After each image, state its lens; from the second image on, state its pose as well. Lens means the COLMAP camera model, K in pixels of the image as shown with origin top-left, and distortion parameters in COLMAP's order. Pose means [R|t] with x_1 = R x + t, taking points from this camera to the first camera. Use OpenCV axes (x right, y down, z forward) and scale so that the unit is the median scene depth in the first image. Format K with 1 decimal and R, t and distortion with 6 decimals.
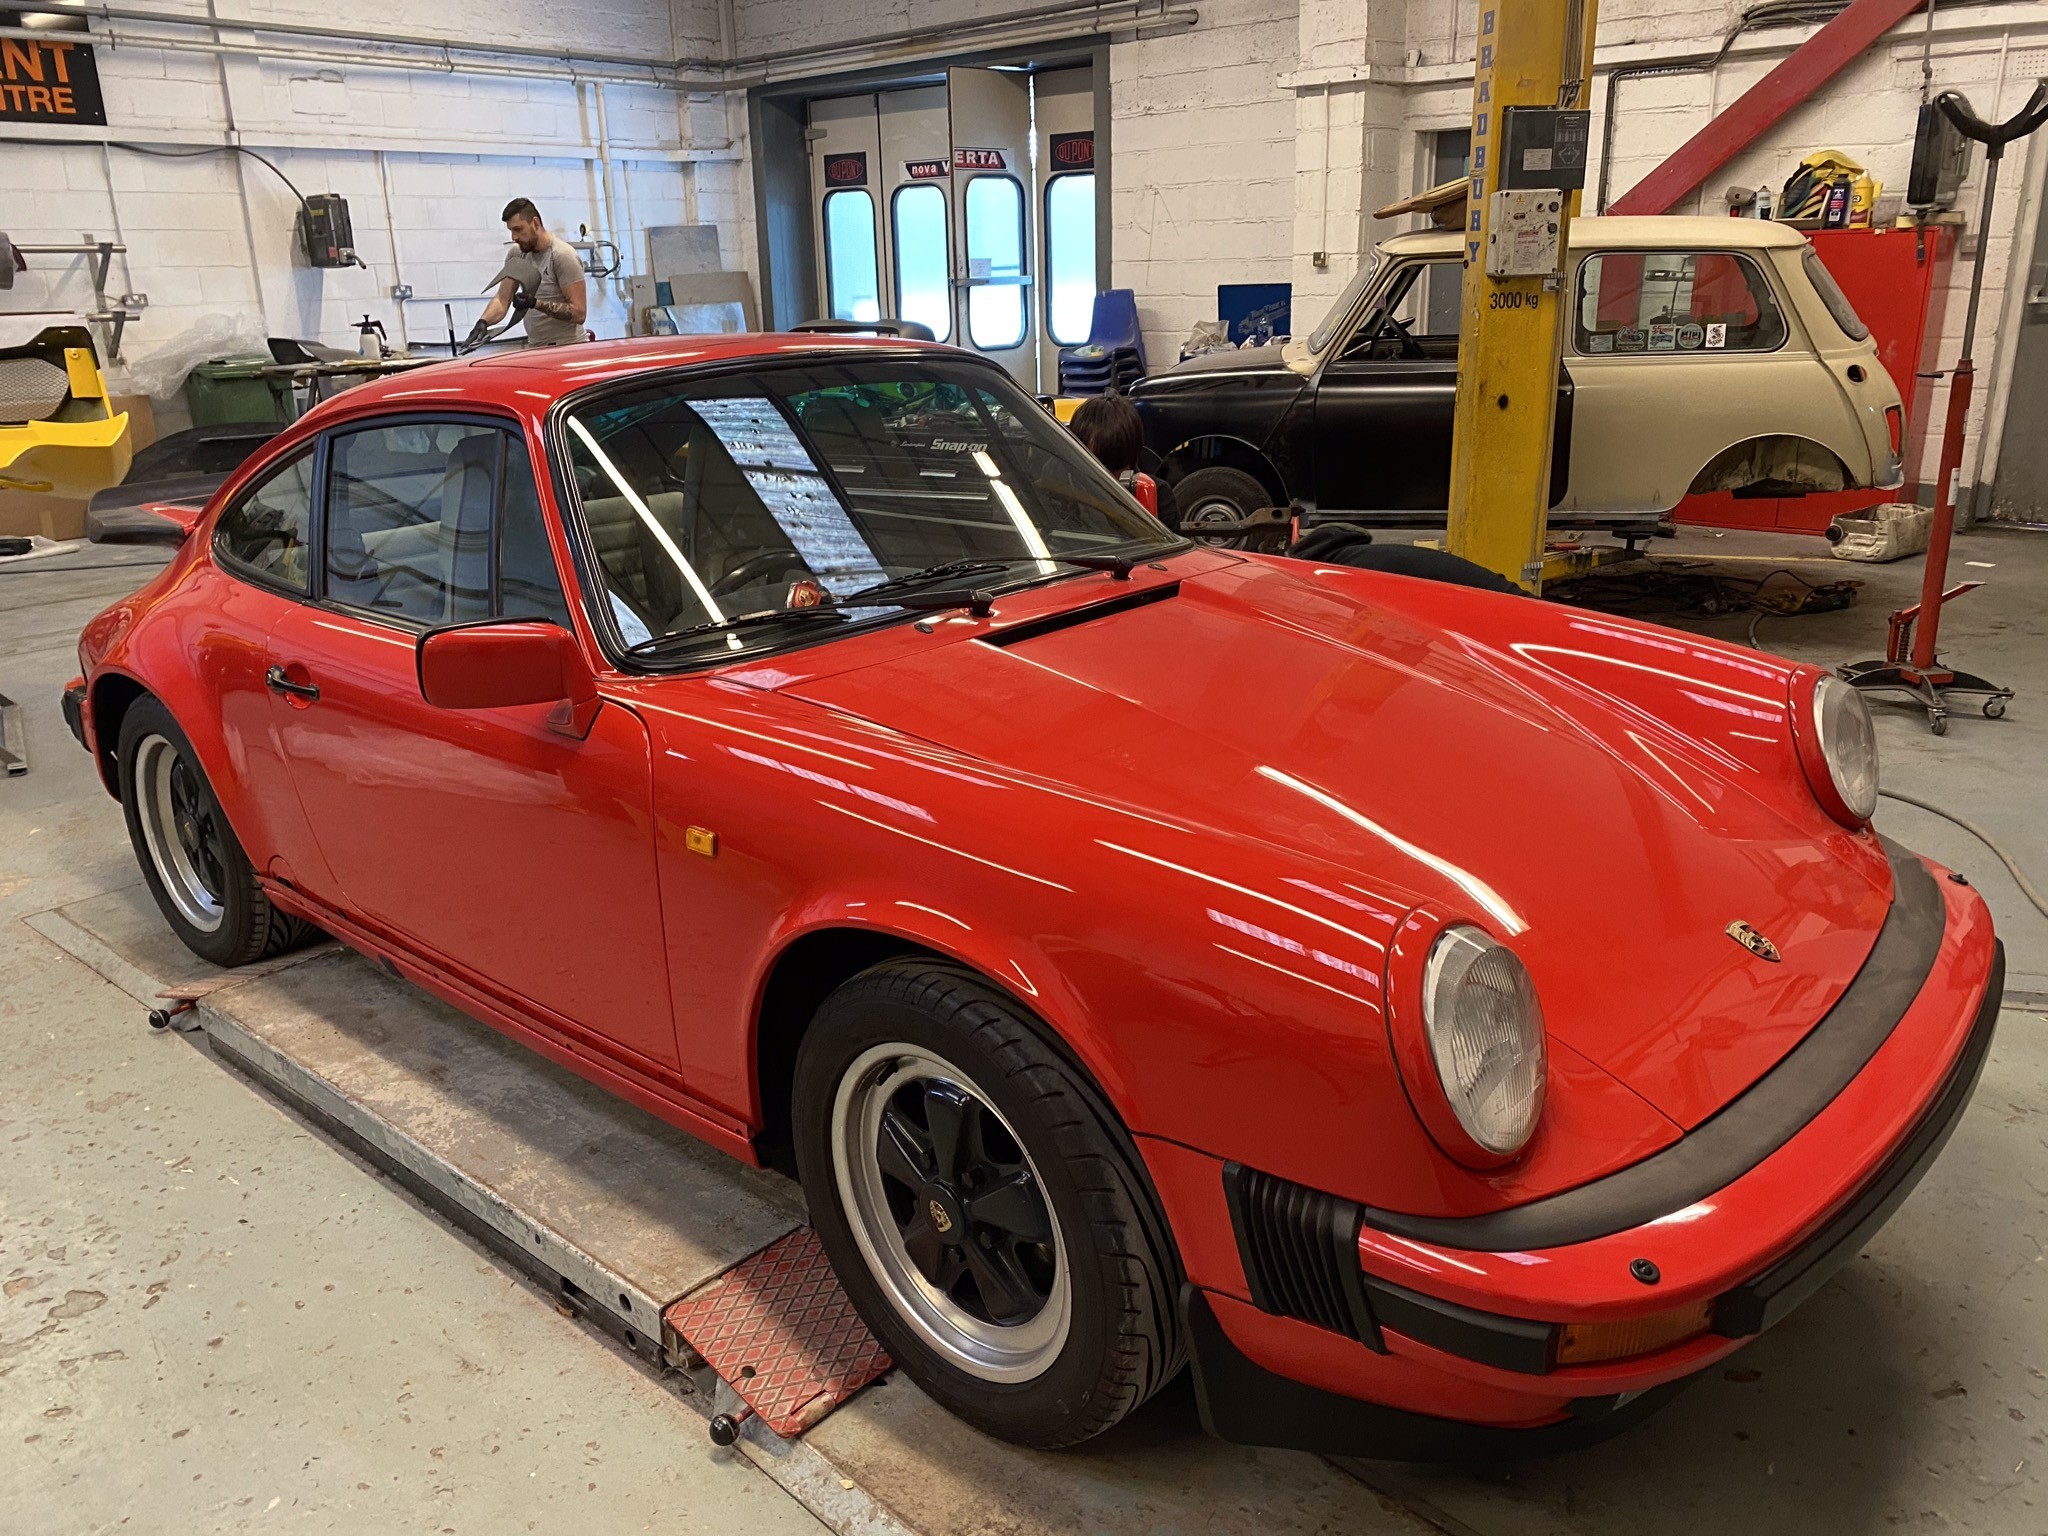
lens RADIAL K [[1549.7, 0, 1024.0], [0, 1549.7, 768.0], [0, 0, 1]] dist [0.008168, 0.006070]
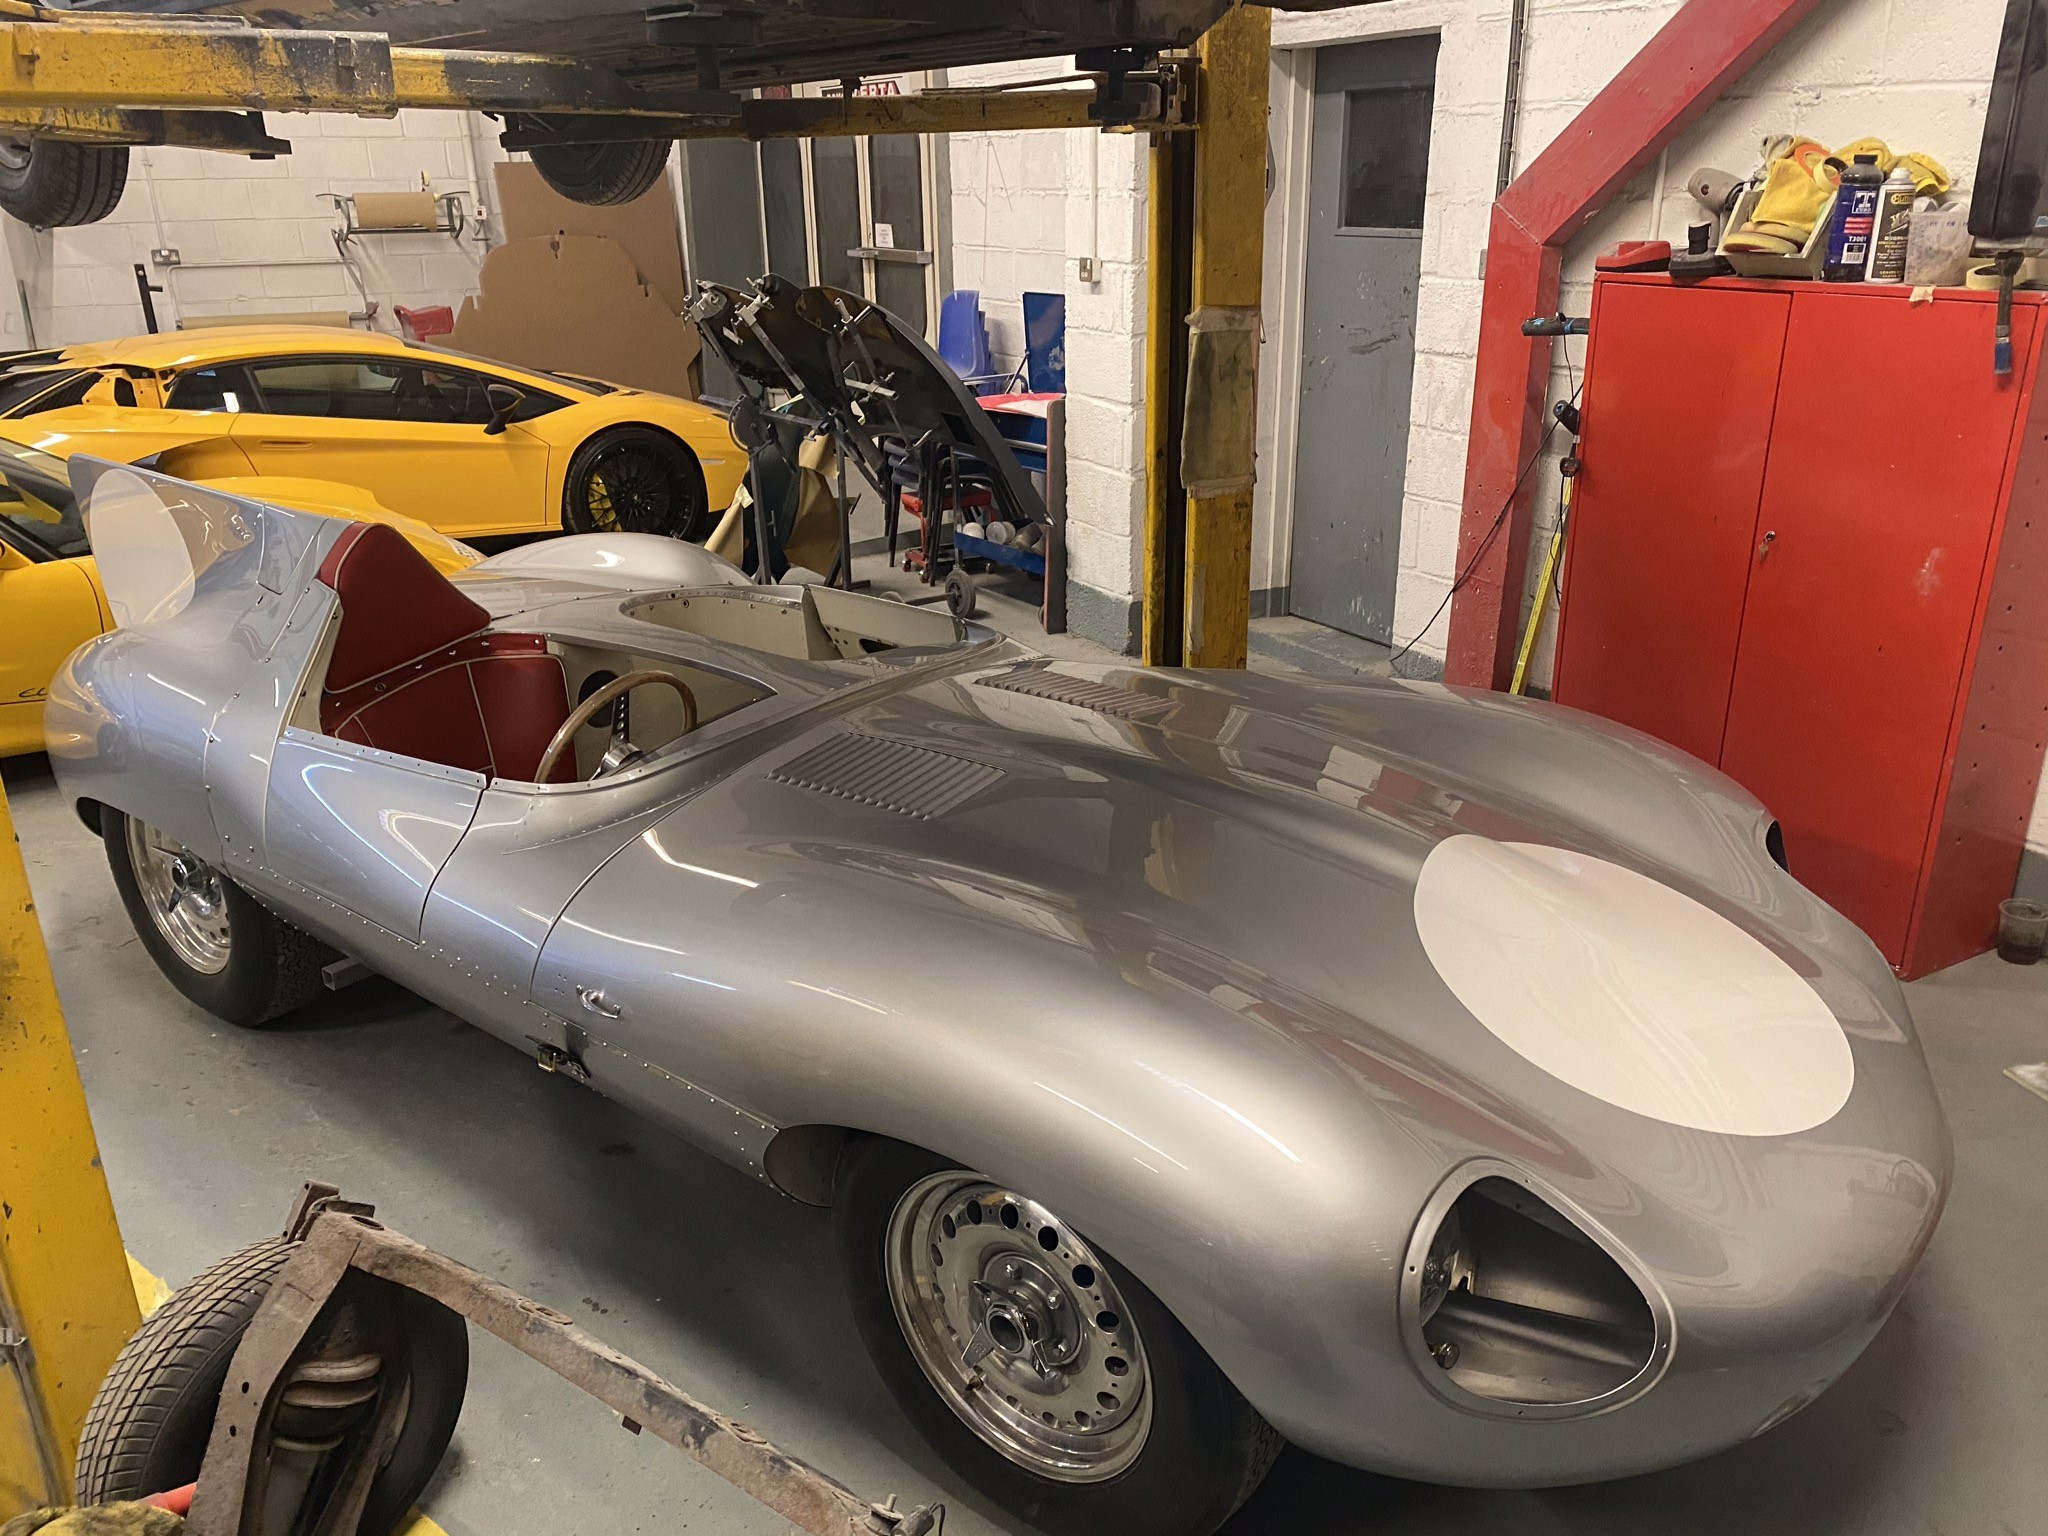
lens RADIAL K [[1549.7, 0, 1024.0], [0, 1549.7, 768.0], [0, 0, 1]] dist [0.008168, 0.006070]
pose [[0.959902, 0.109500, -0.258066, 0.342883], [-0.096060, 0.993305, 0.064164, -0.172307], [0.263364, -0.036802, 0.963994, 0.407701]]
